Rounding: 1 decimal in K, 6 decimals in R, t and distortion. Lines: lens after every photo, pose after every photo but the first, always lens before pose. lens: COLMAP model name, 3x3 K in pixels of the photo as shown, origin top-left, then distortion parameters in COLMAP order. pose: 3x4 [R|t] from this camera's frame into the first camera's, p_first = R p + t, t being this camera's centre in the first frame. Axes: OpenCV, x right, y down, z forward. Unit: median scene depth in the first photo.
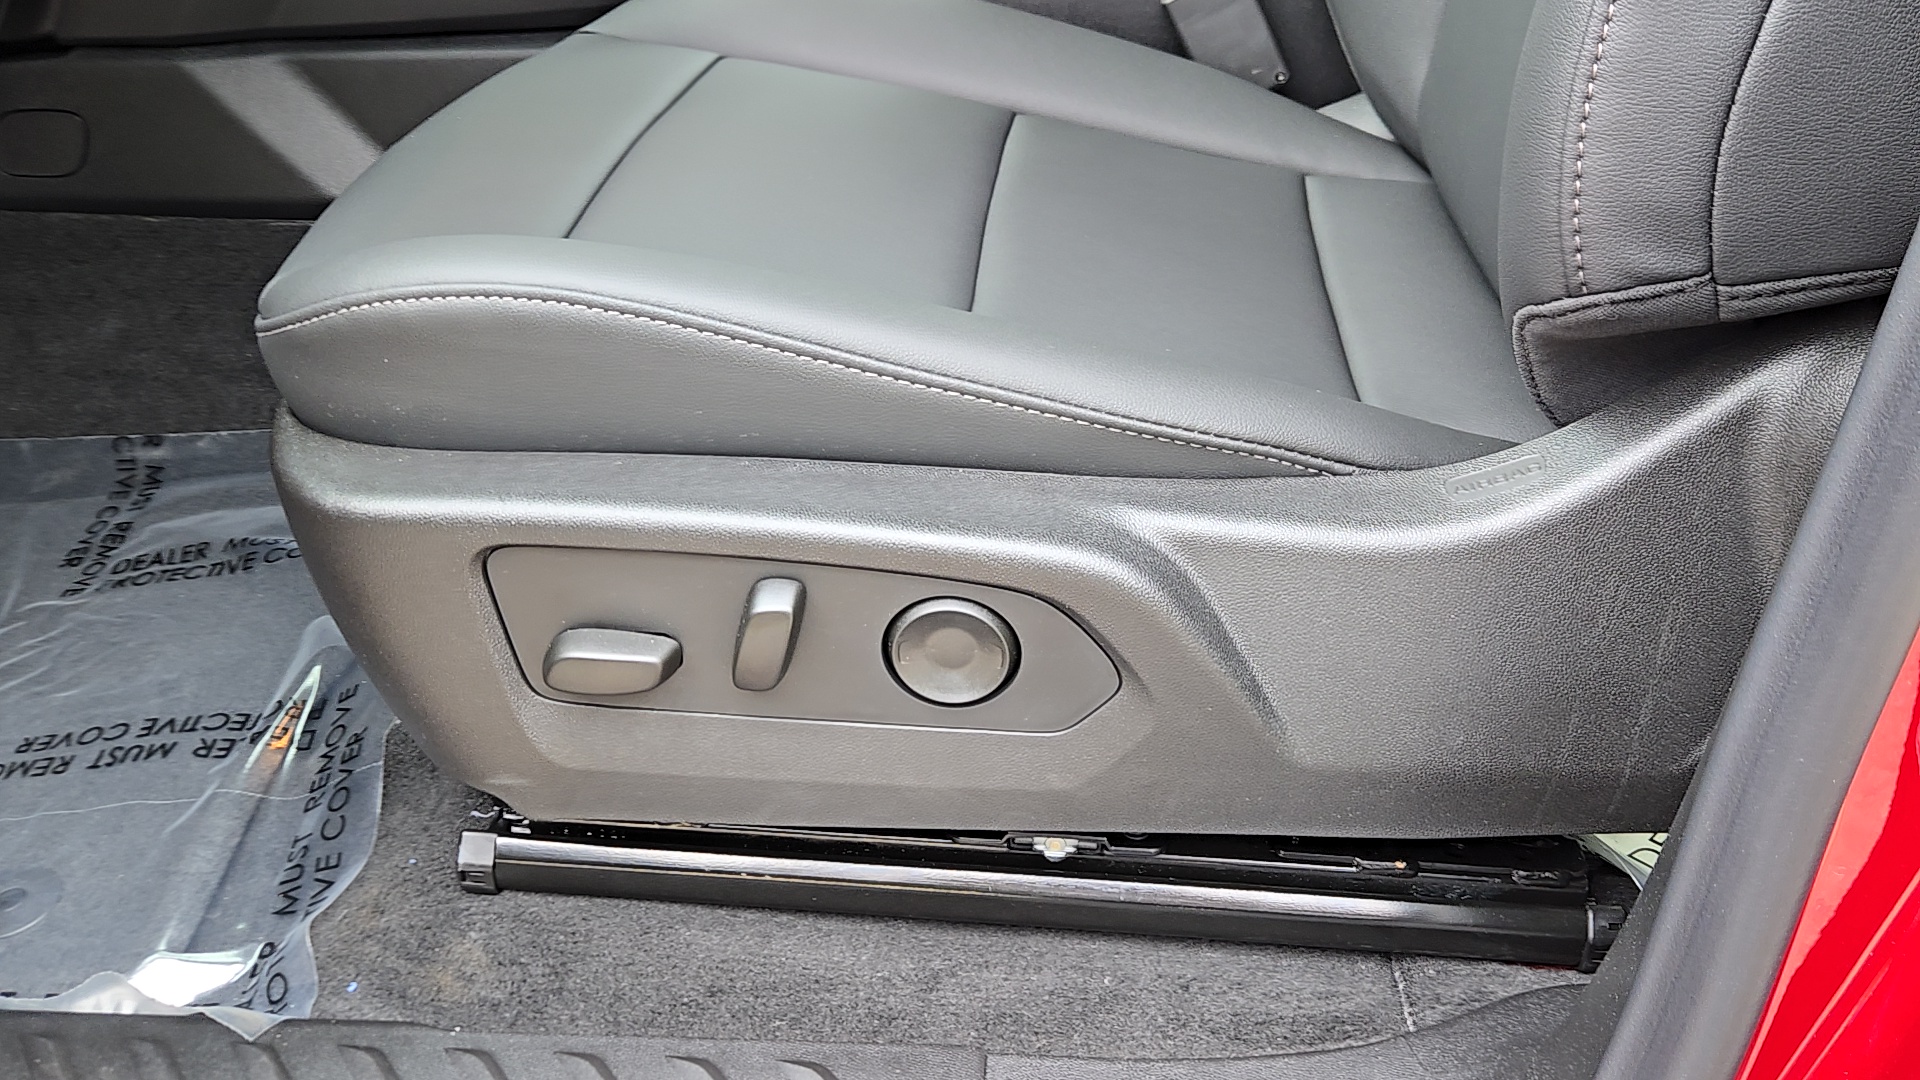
lens RADIAL K [[1602.7, 0, 940.3], [0, 1602.7, 539.5], [0, 0, 1]] dist [0.007956, 0.012376]
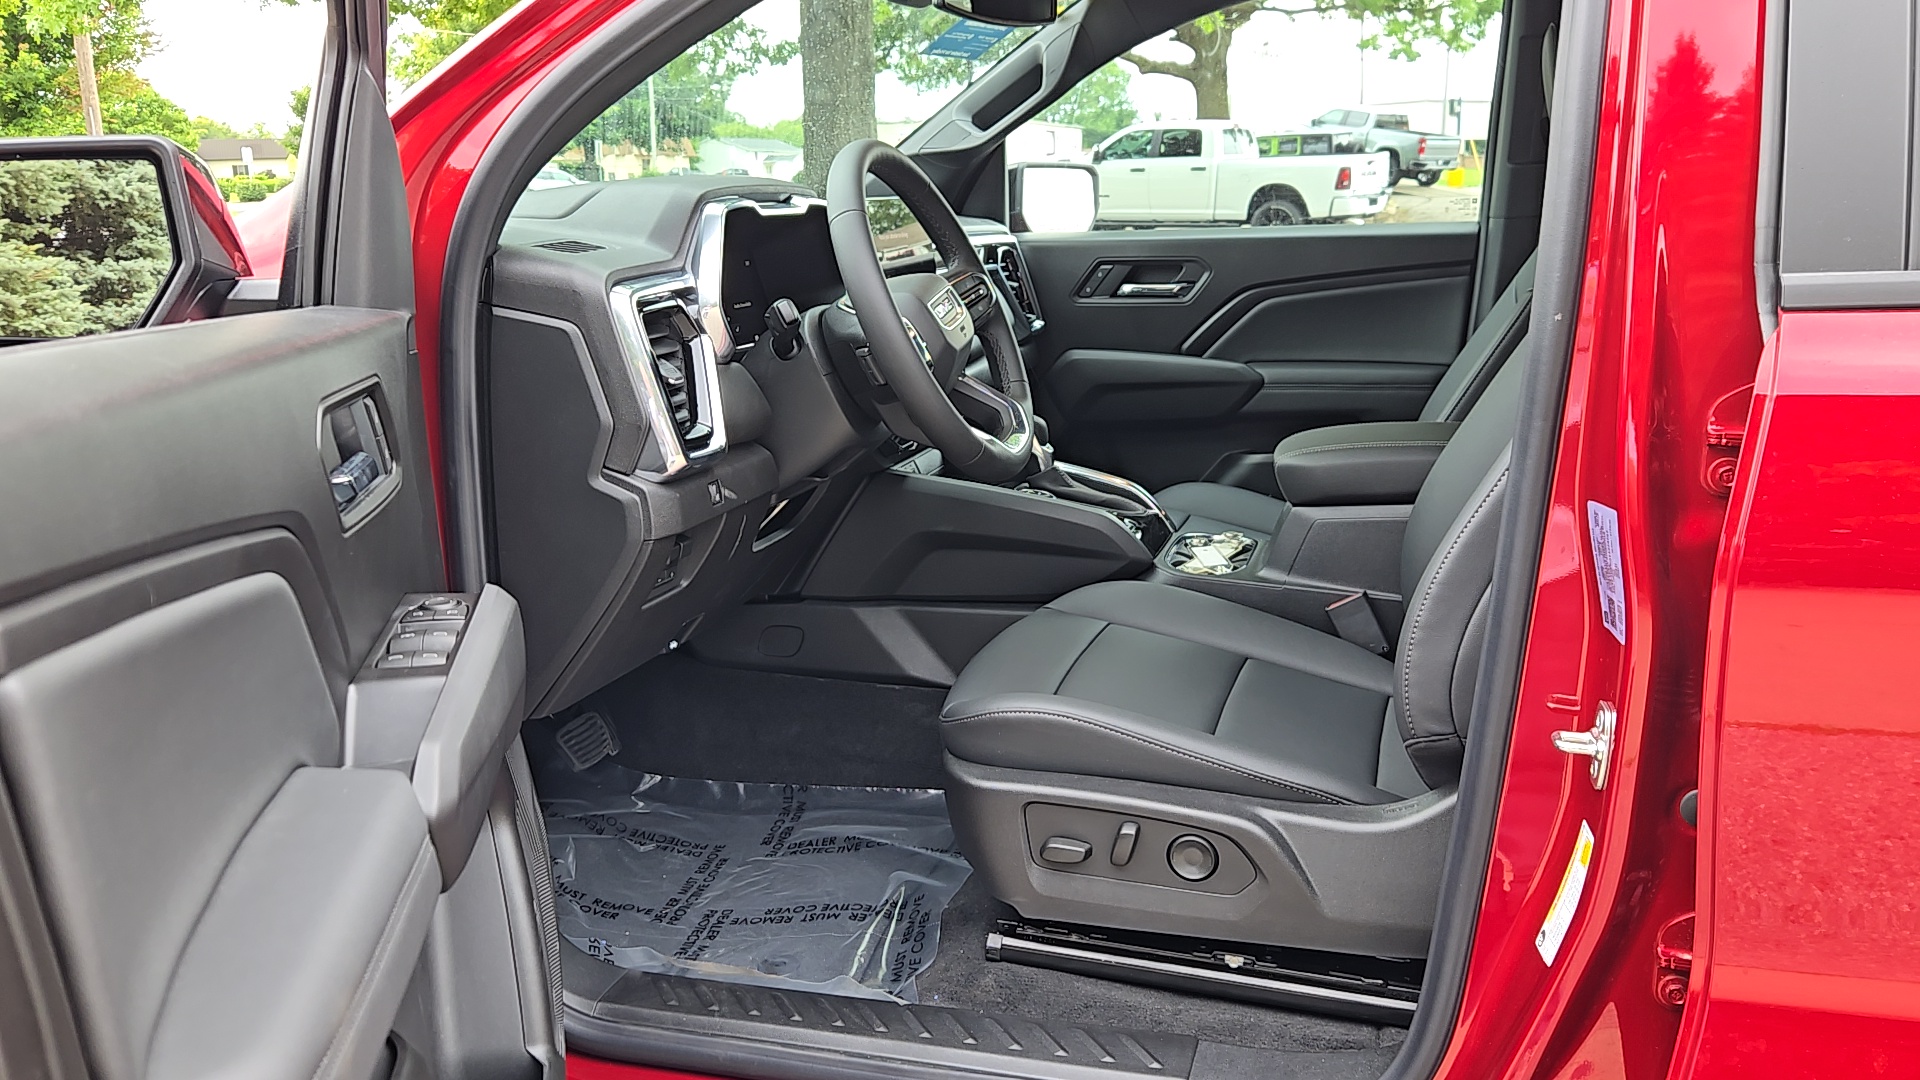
lens RADIAL K [[1602.7, 0, 963.3], [0, 1602.7, 572.0], [0, 0, 1]] dist [0.007956, 0.012376]
pose [[0.981494, 0.054346, -0.183620, 0.081163], [-0.104221, 0.956027, -0.274134, 0.326303], [0.160647, 0.288198, 0.943999, -1.451783]]
